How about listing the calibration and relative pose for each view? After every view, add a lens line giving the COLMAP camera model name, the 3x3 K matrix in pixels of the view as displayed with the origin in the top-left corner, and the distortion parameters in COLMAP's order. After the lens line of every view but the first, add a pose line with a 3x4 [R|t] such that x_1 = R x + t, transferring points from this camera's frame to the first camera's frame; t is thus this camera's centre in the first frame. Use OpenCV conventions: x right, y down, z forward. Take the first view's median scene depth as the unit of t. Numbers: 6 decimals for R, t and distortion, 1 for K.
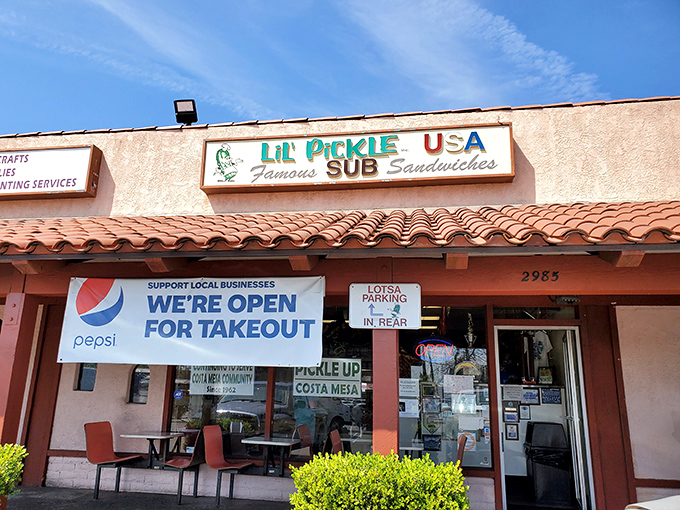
lens RADIAL K [[492.5, 0, 336.1], [0, 492.5, 252.6], [0, 0, 1]] dist [0.014401, -0.010543]
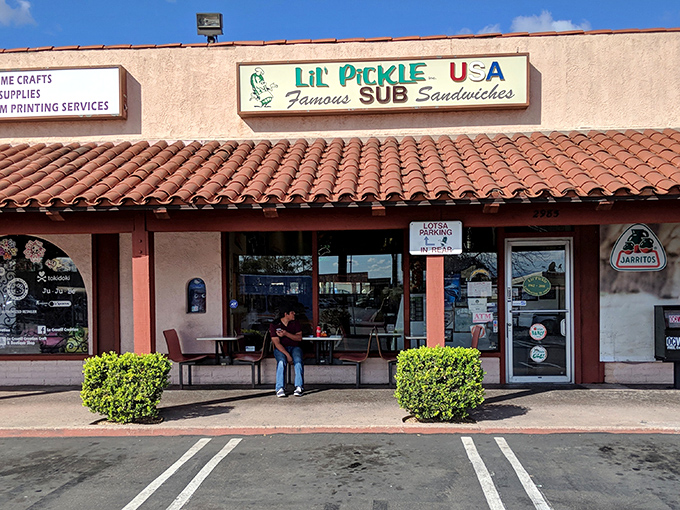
lens RADIAL K [[722.1, 0, 340.9], [0, 722.1, 258.0], [0, 0, 1]] dist [0.011730, 0.000000]
pose [[0.991743, -0.032849, 0.123964, -0.261825], [0.002161, 0.970780, 0.239960, -0.202352], [-0.128224, -0.237711, 0.962835, -0.574955]]
